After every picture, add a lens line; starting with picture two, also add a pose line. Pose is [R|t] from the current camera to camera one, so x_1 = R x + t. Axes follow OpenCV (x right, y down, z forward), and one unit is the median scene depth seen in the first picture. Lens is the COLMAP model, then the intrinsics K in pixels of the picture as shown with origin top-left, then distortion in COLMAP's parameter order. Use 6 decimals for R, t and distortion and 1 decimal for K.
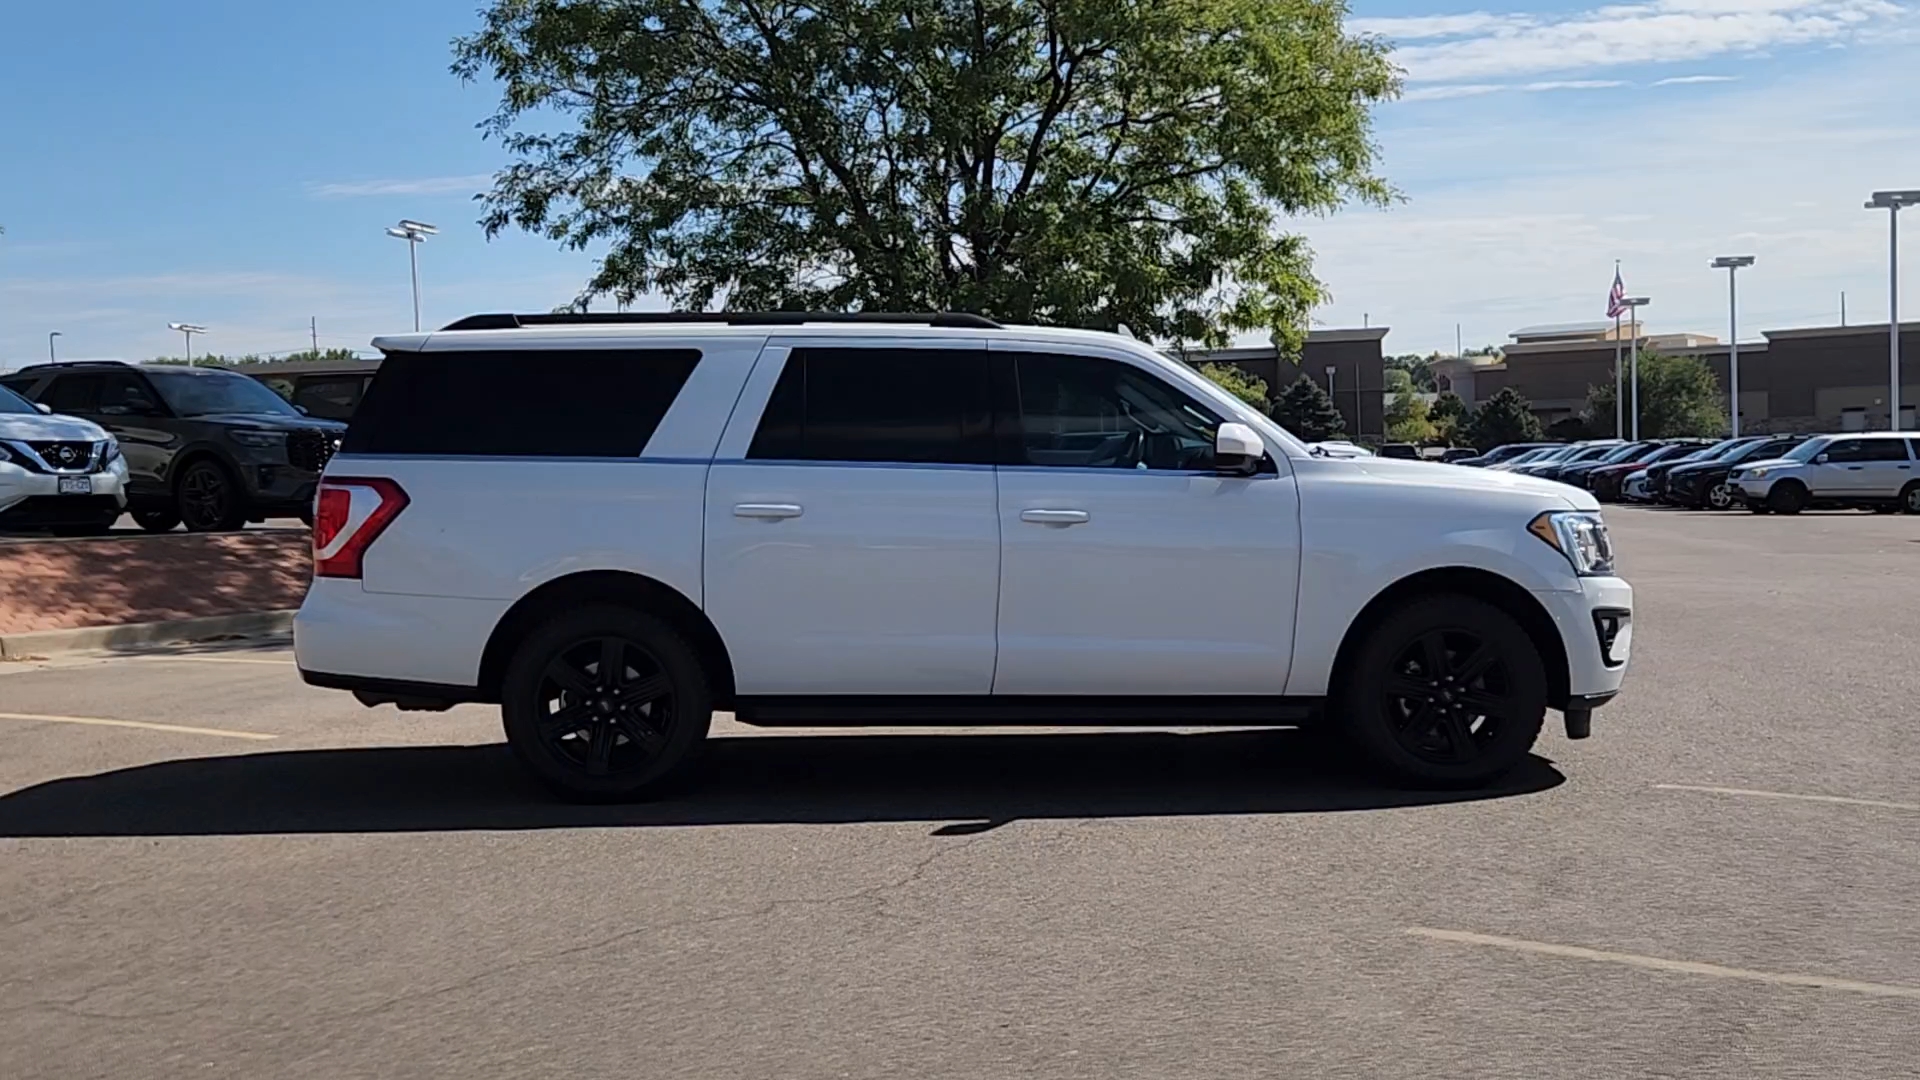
lens RADIAL K [[2068.9, 0, 953.7], [0, 2068.9, 544.4], [0, 0, 1]] dist [0.035616, 0.000000]
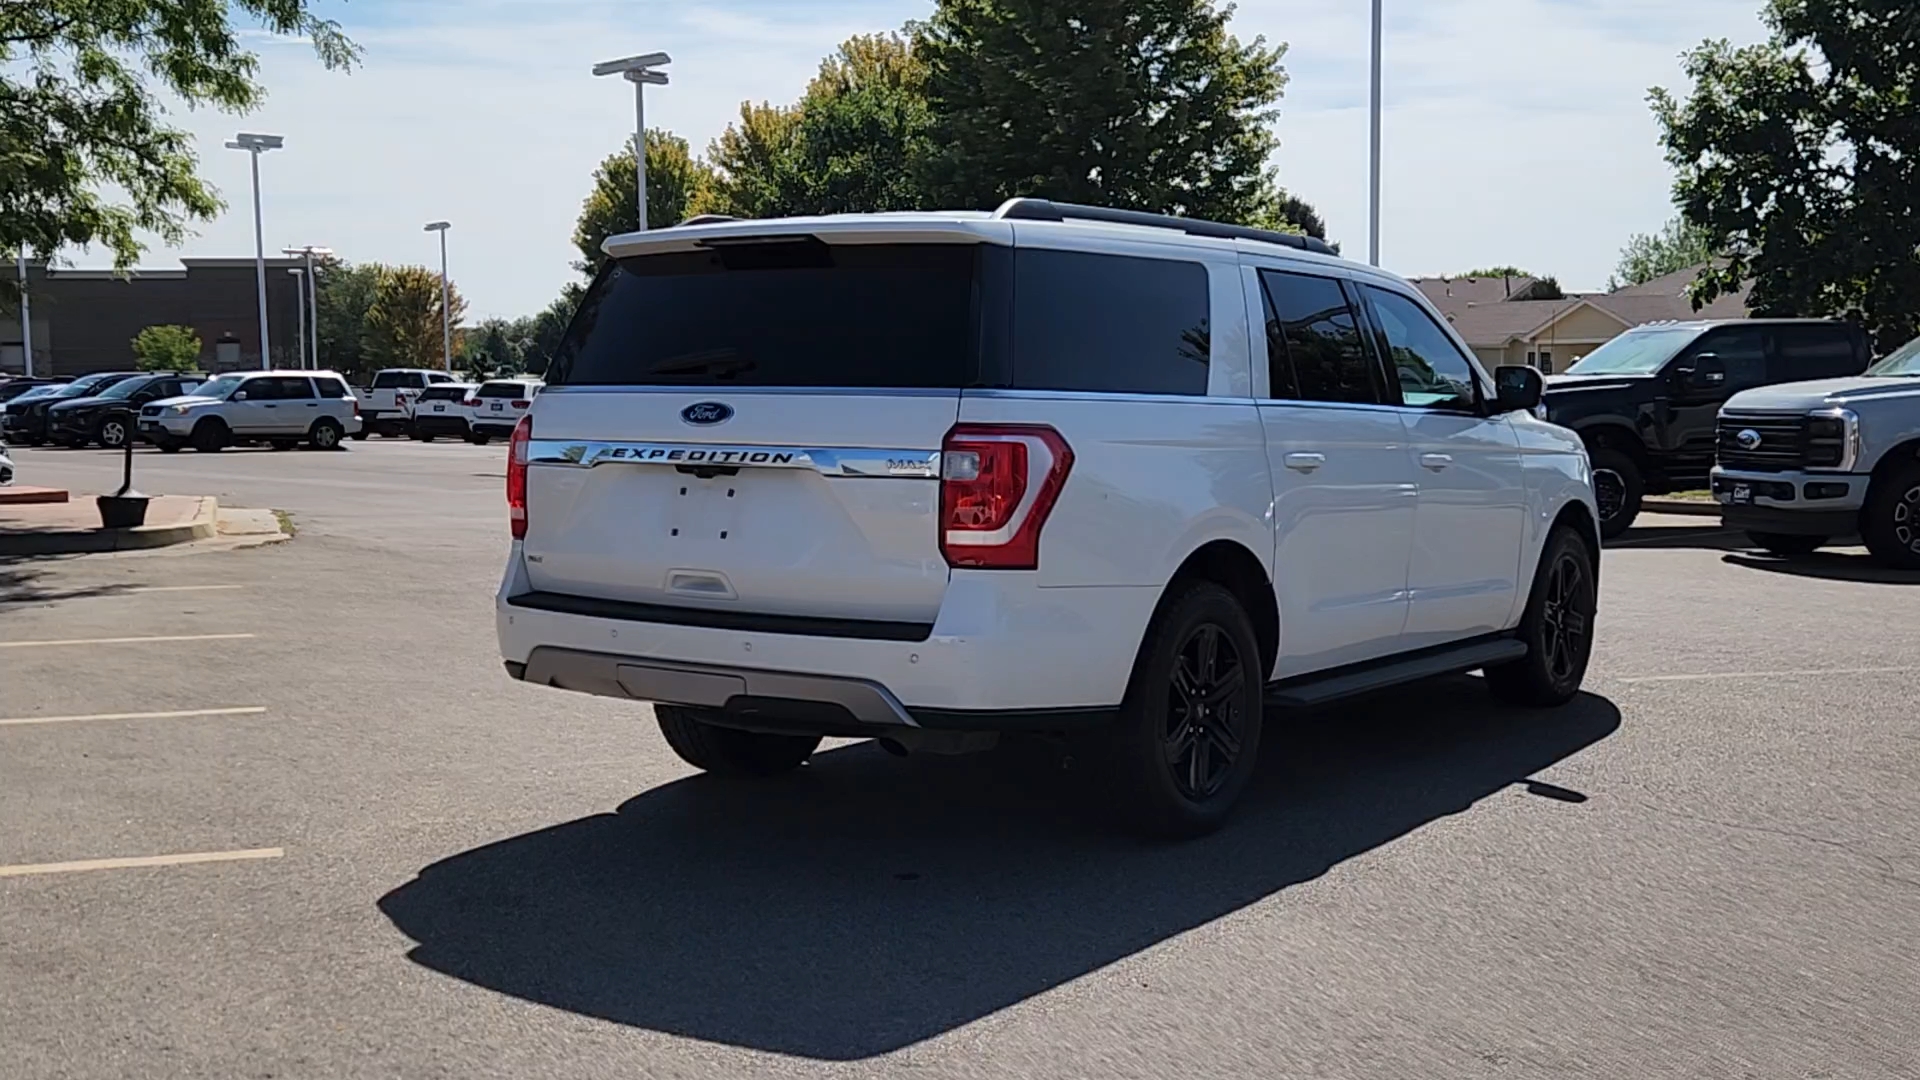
lens RADIAL K [[2068.9, 0, 948.4], [0, 2068.9, 542.1], [0, 0, 1]] dist [0.035616, 0.000000]
pose [[0.628494, -0.049850, 0.776216, -0.770216], [0.027016, 0.998741, 0.042267, -0.020702], [-0.777345, -0.005594, 0.629049, 0.531834]]
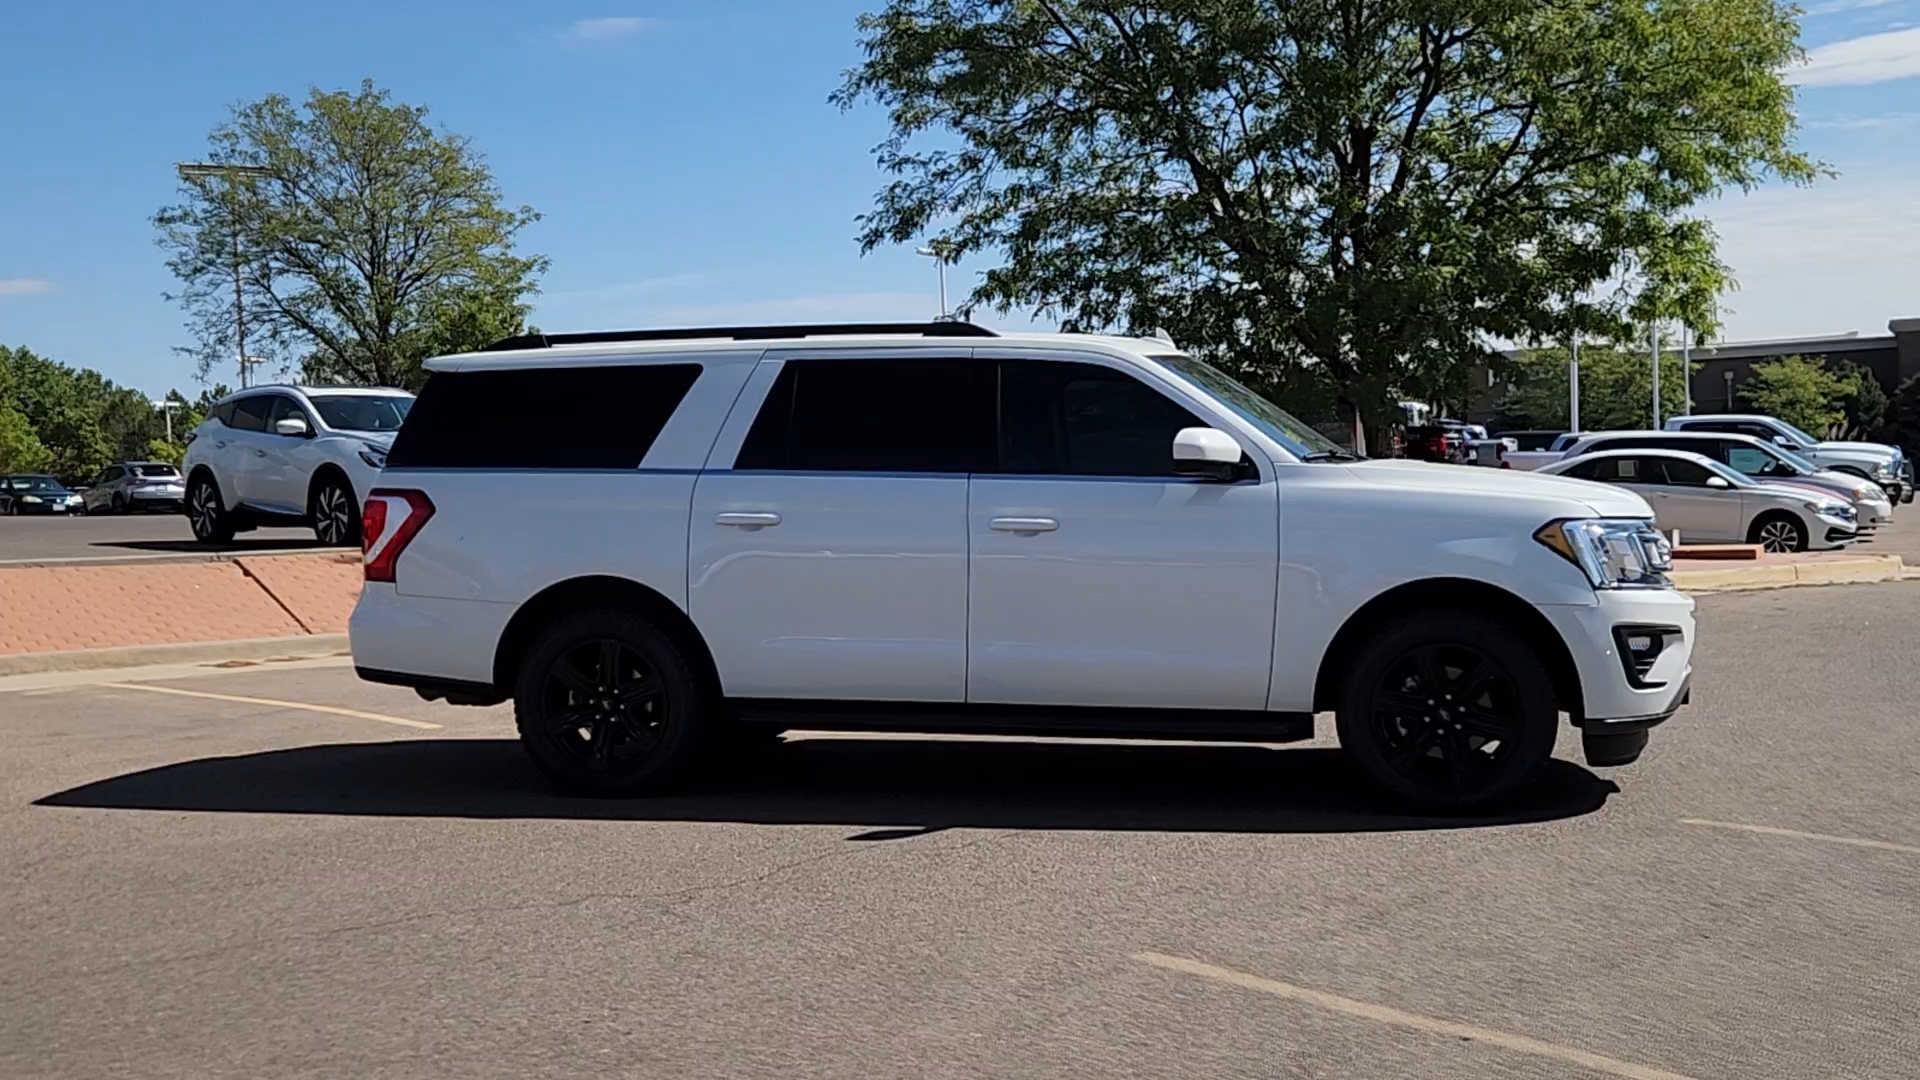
lens RADIAL K [[2068.9, 0, 956.9], [0, 2068.9, 545.4], [0, 0, 1]] dist [0.035616, 0.000000]
pose [[0.959563, 0.002205, -0.281487, 0.275049], [-0.002865, 0.999994, -0.001933, -0.001390], [0.281481, 0.002661, 0.959563, 0.037273]]
